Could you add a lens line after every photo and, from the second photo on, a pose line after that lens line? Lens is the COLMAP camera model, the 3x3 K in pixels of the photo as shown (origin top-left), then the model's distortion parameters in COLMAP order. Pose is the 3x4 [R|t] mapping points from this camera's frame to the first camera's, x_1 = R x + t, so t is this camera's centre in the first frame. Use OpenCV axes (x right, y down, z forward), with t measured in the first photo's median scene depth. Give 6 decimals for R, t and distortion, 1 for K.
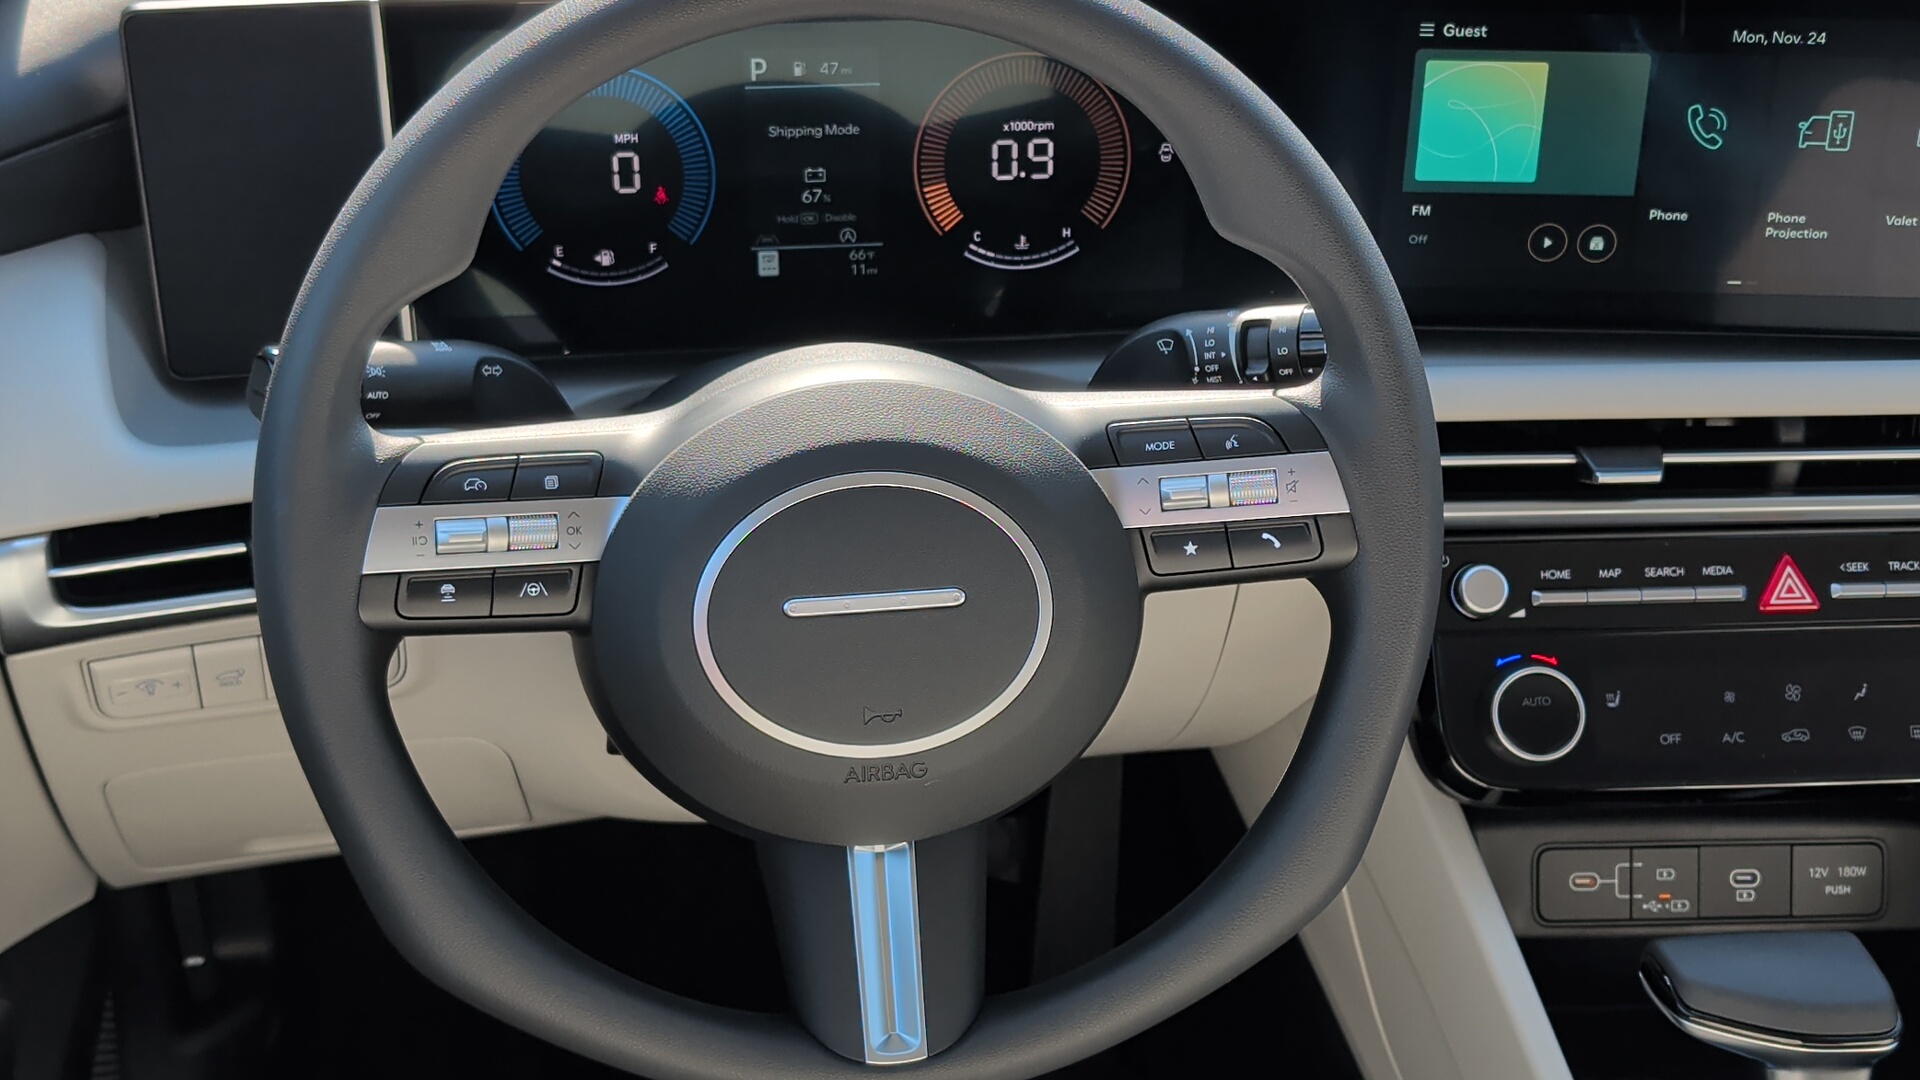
lens RADIAL K [[2802.9, 0, 960.0], [0, 2802.9, 540.0], [0, 0, 1]] dist [0.136724, -0.580784]
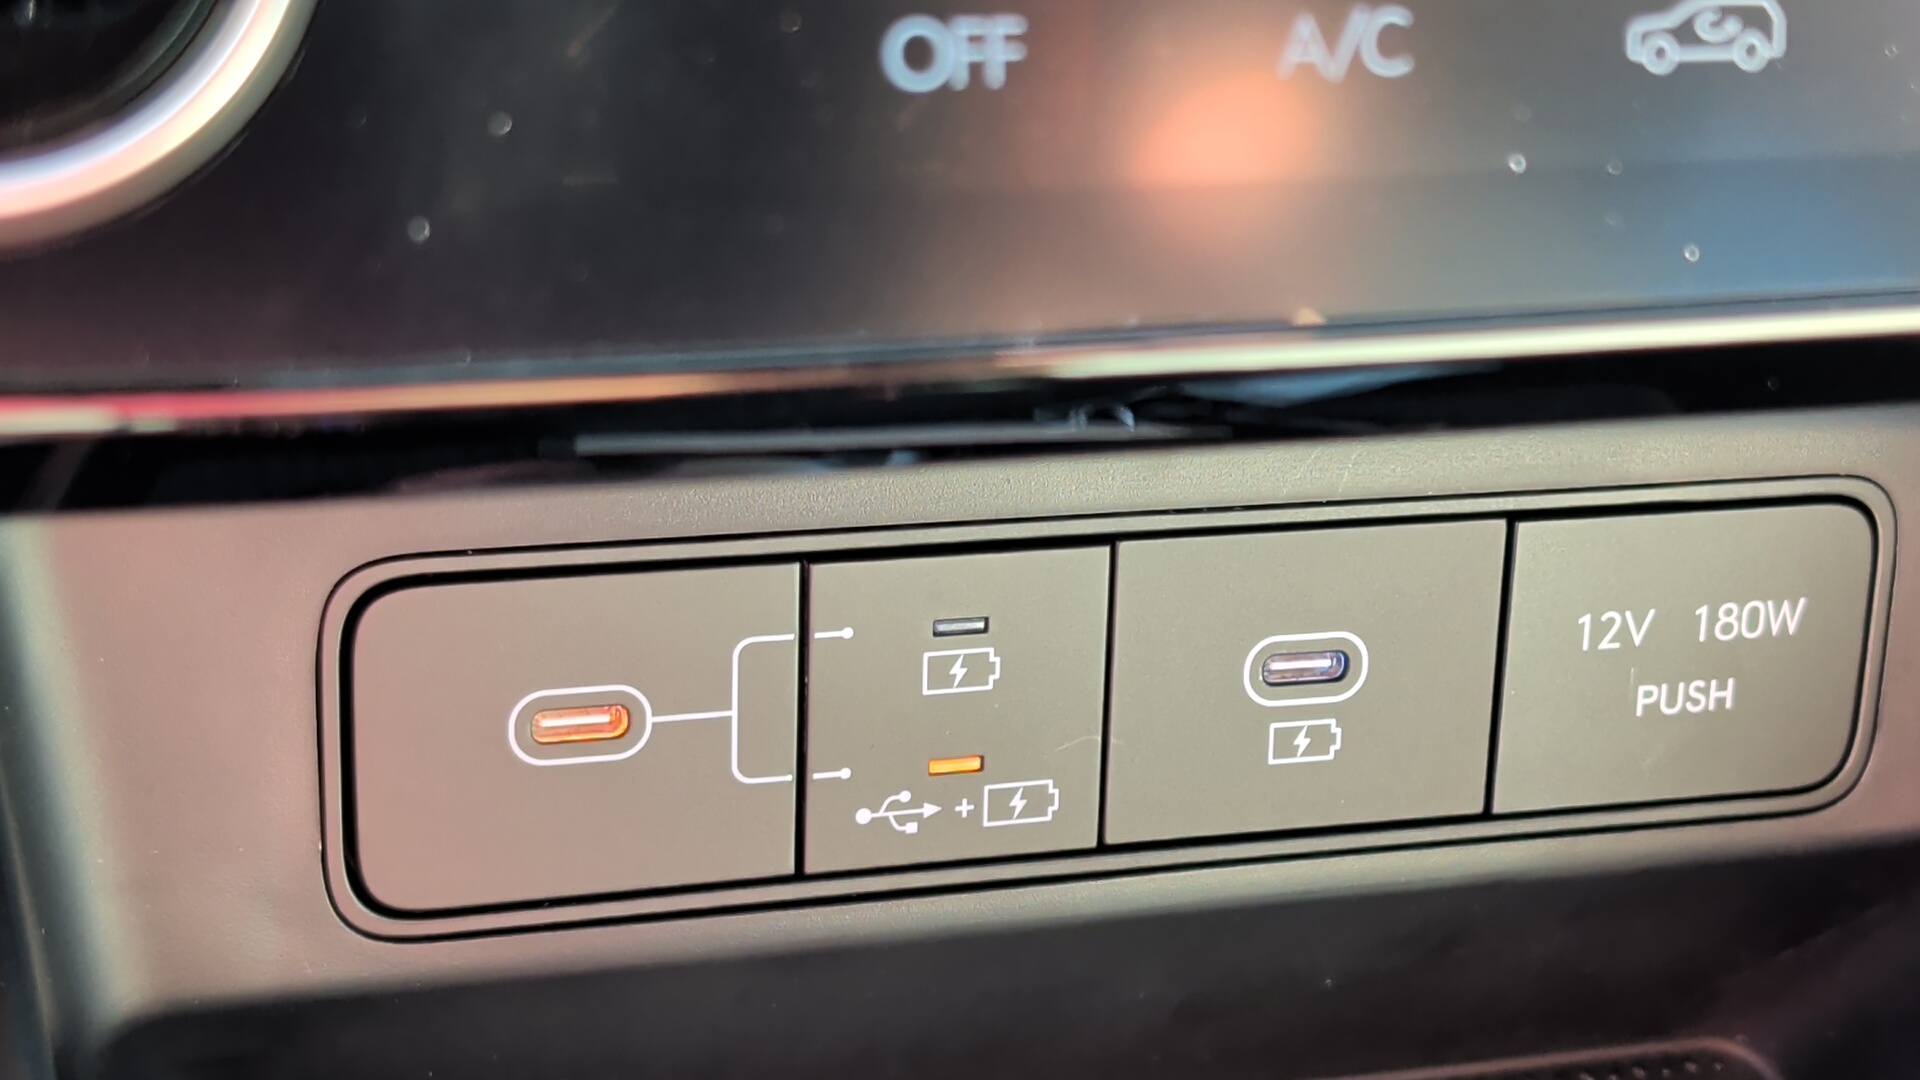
lens RADIAL K [[2802.9, 0, 960.0], [0, 2802.9, 540.0], [0, 0, 1]] dist [0.136724, -0.580784]
pose [[0.981339, -0.026617, 0.190432, 0.221329], [-0.023114, 0.966861, 0.254256, 0.056887], [-0.190889, -0.253913, 0.948203, 0.844364]]
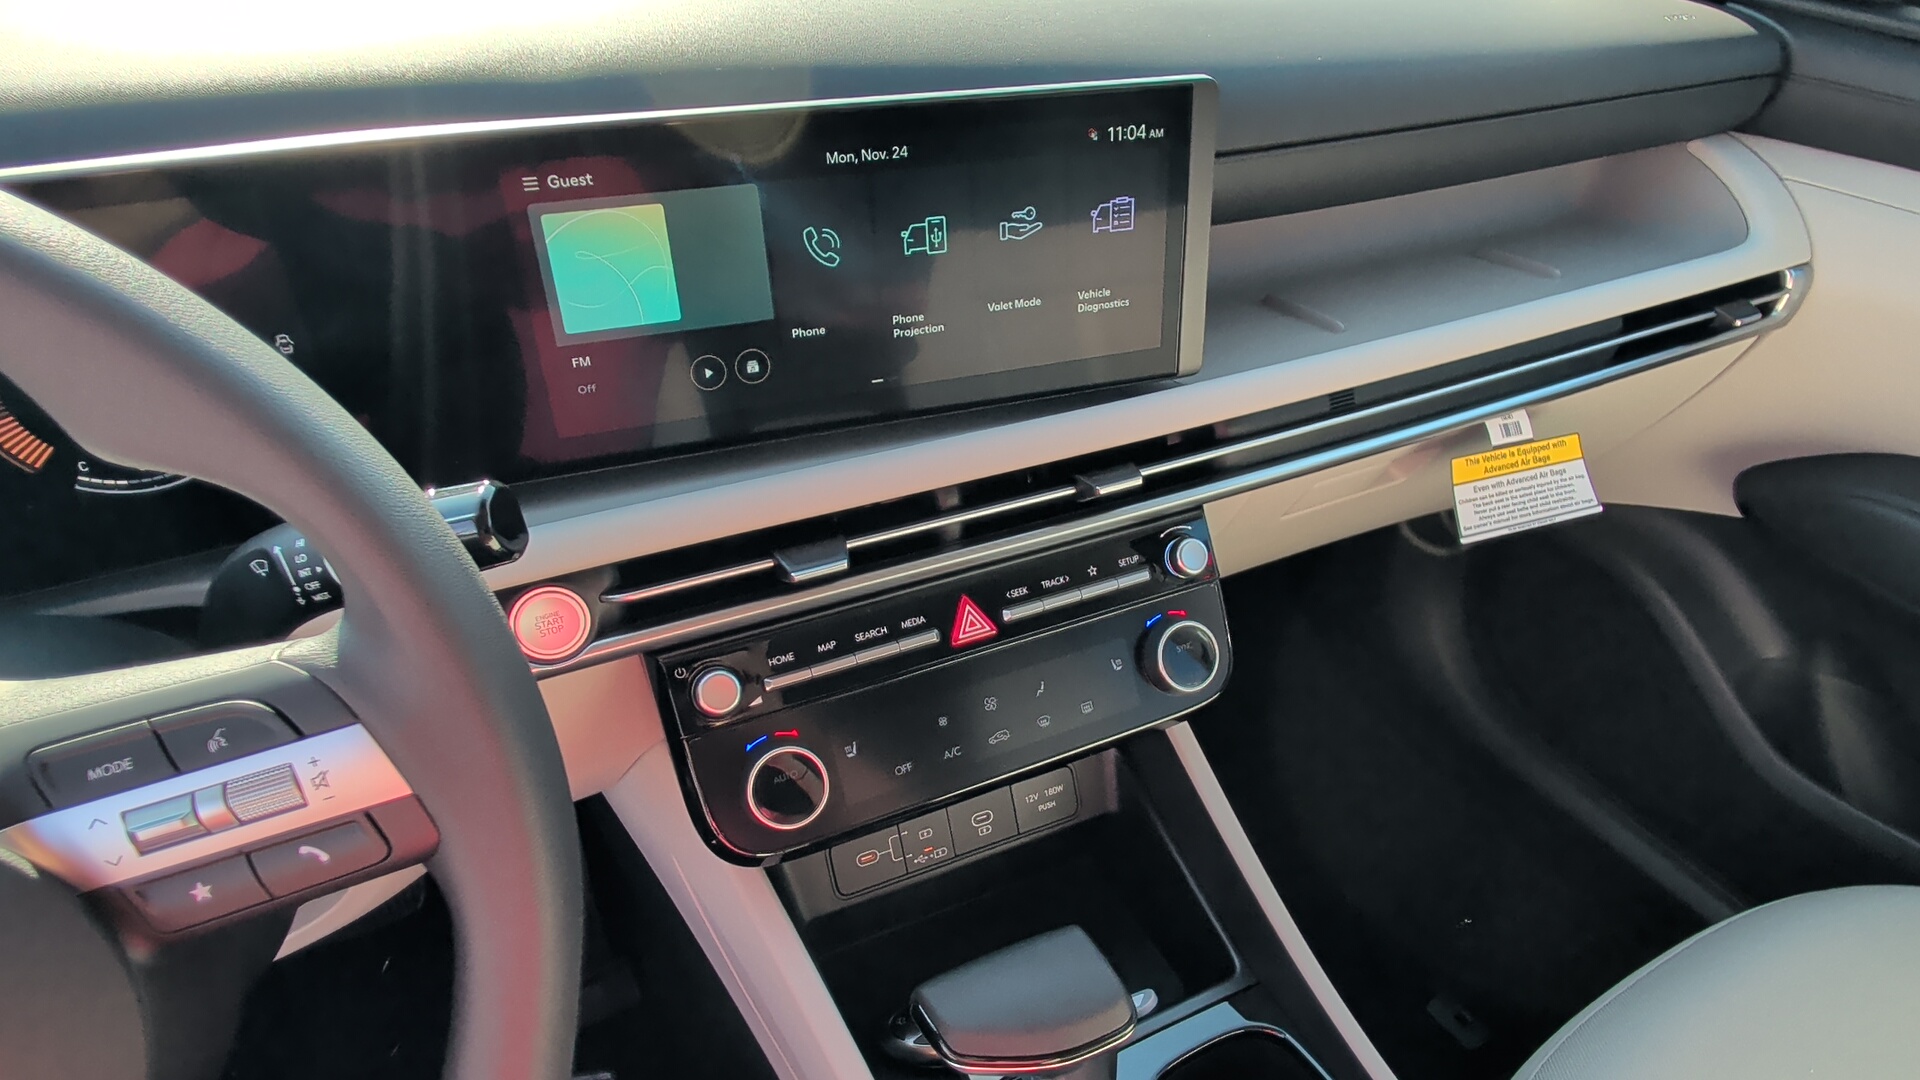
lens RADIAL K [[1029.3, 0, 990.9], [0, 1029.3, 598.6], [0, 0, 1]] dist [0.016437, -0.000339]
pose [[0.937076, -0.226414, 0.265754, 0.185394], [0.189202, 0.969067, 0.158468, -0.062946], [-0.293412, -0.098216, 0.950927, 0.573888]]
